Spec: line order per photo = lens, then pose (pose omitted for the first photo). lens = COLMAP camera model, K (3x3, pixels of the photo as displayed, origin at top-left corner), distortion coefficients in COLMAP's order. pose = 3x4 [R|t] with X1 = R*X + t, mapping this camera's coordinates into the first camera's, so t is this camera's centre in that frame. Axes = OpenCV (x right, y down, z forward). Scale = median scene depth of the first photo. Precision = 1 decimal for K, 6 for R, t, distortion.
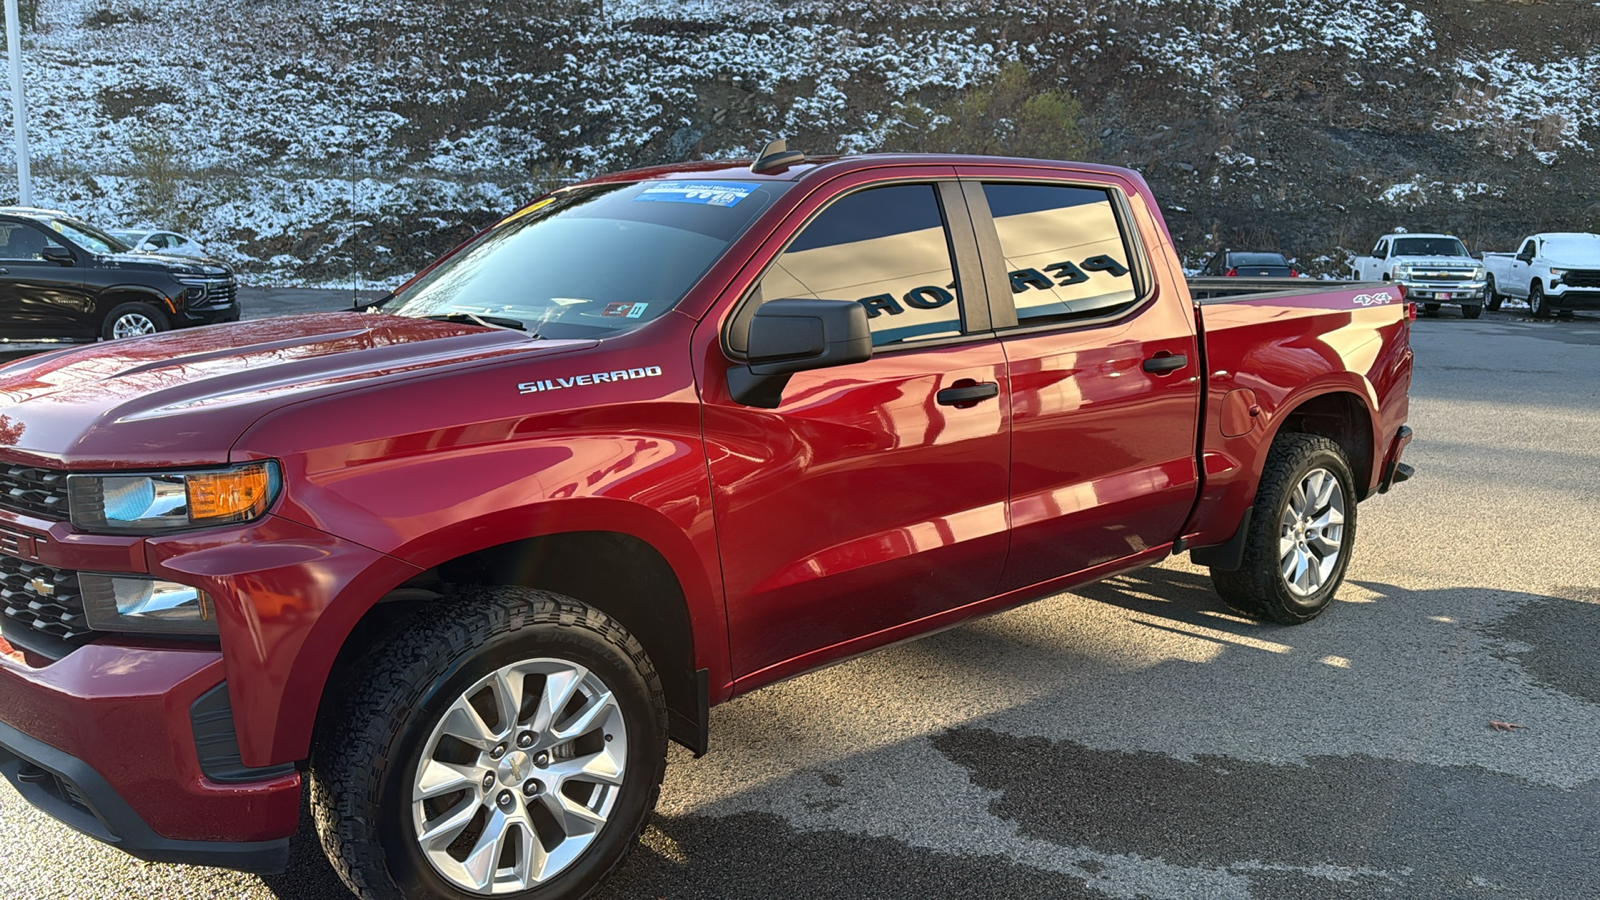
lens RADIAL K [[1289.1, 0, 860.1], [0, 1289.1, 485.1], [0, 0, 1]] dist [0.082006, -0.113477]
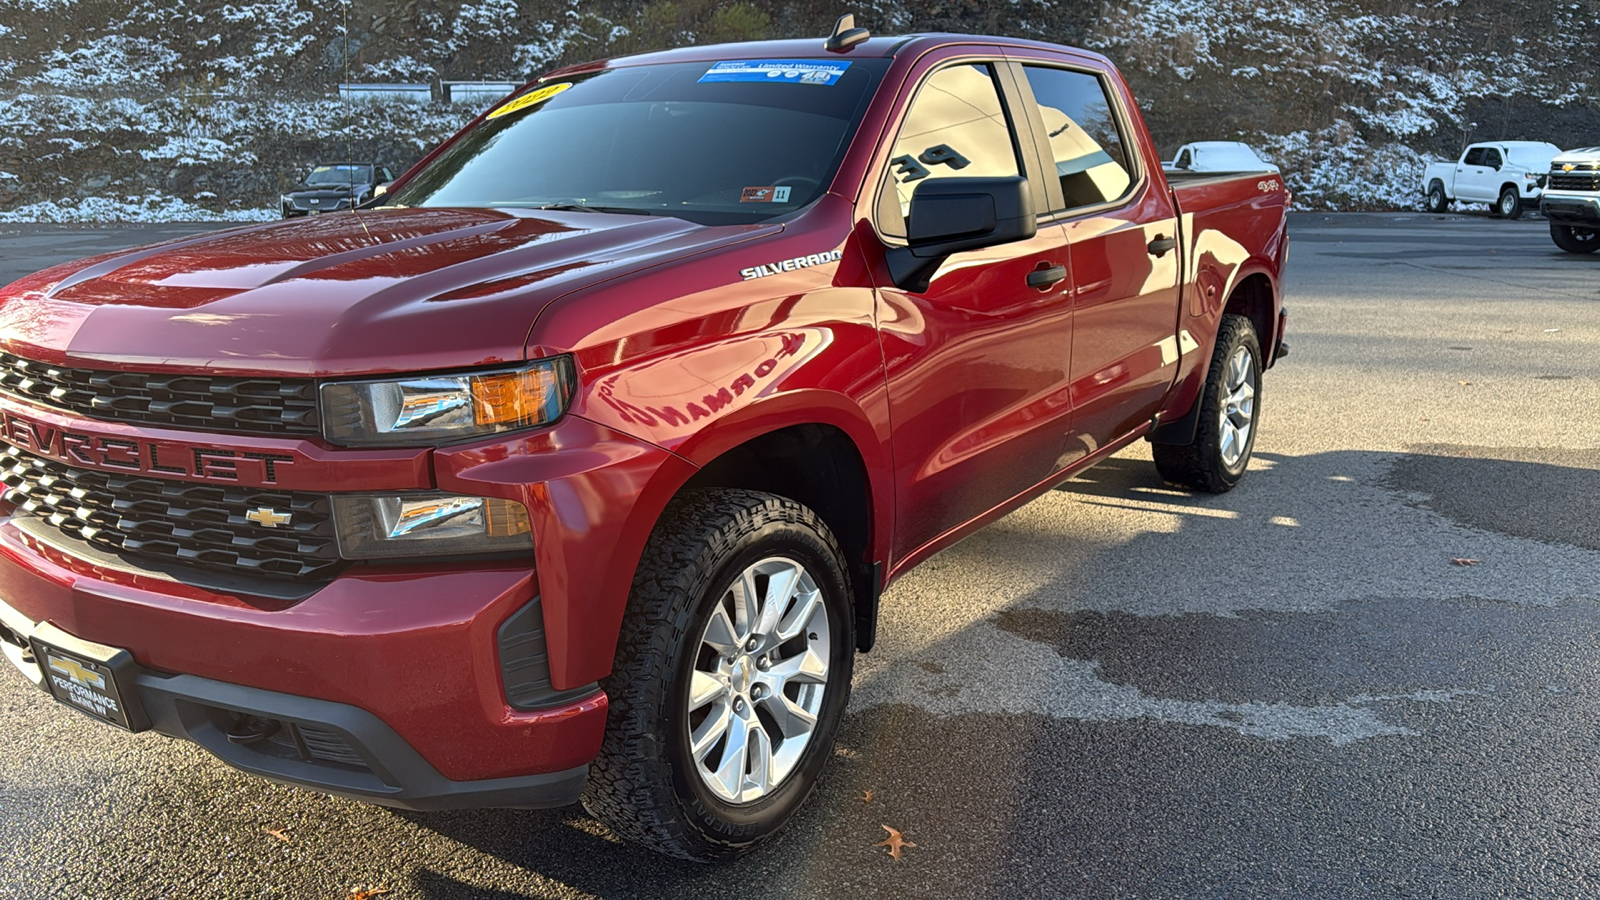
lens RADIAL K [[1289.1, 0, 814.1], [0, 1289.1, 490.4], [0, 0, 1]] dist [0.082006, -0.113477]
pose [[0.969793, -0.075008, 0.232111, -0.246007], [0.060884, 0.995864, 0.067439, 0.012108], [-0.236209, -0.051270, 0.970349, 0.037354]]
